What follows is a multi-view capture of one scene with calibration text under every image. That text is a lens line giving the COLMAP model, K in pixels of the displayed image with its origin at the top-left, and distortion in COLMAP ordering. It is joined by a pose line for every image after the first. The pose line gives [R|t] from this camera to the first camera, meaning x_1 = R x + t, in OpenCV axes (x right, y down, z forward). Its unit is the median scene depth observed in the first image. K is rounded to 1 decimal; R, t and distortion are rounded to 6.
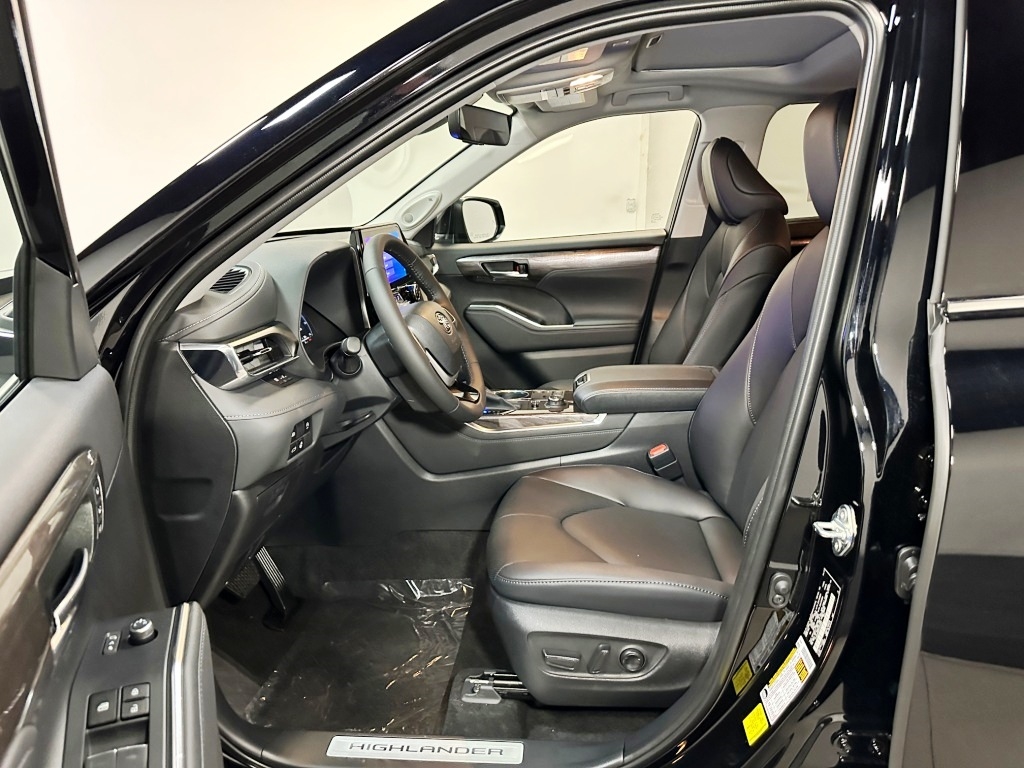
lens RADIAL K [[732.1, 0, 512.0], [0, 732.1, 384.0], [0, 0, 1]] dist [0.054940, -0.076669]
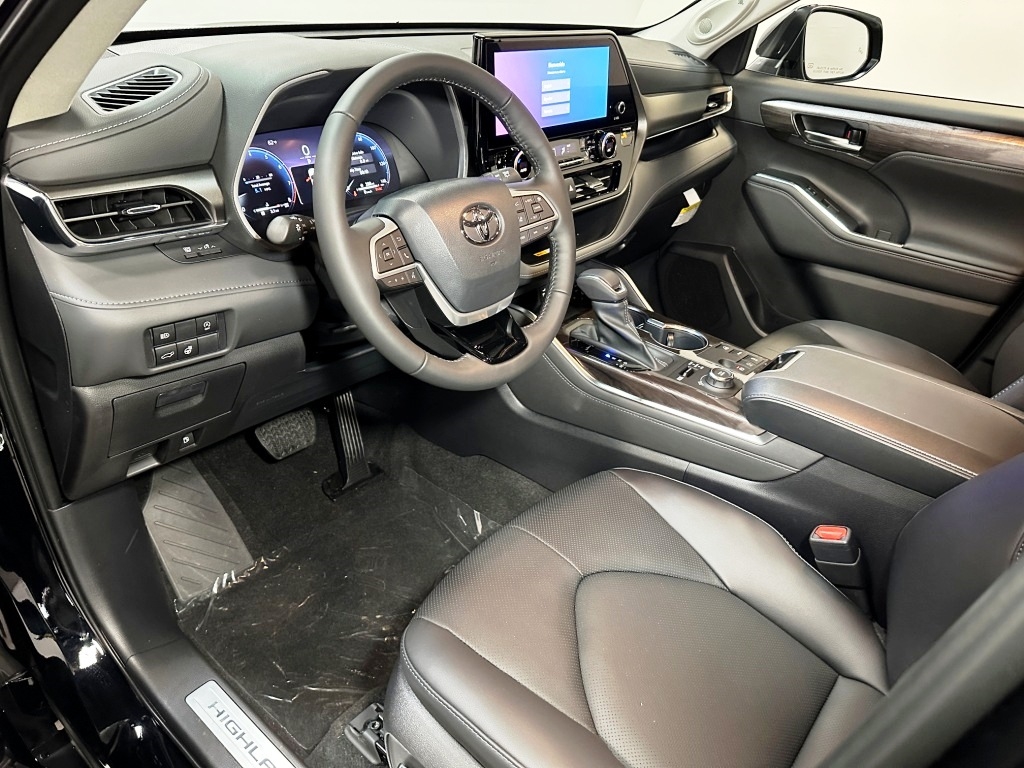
lens RADIAL K [[732.1, 0, 512.0], [0, 732.1, 384.0], [0, 0, 1]] dist [0.054940, -0.076669]
pose [[0.807258, 0.385727, -0.446709, 0.142436], [-0.253773, 0.910191, 0.327339, -0.096419], [0.532854, -0.150884, 0.832647, 0.271618]]
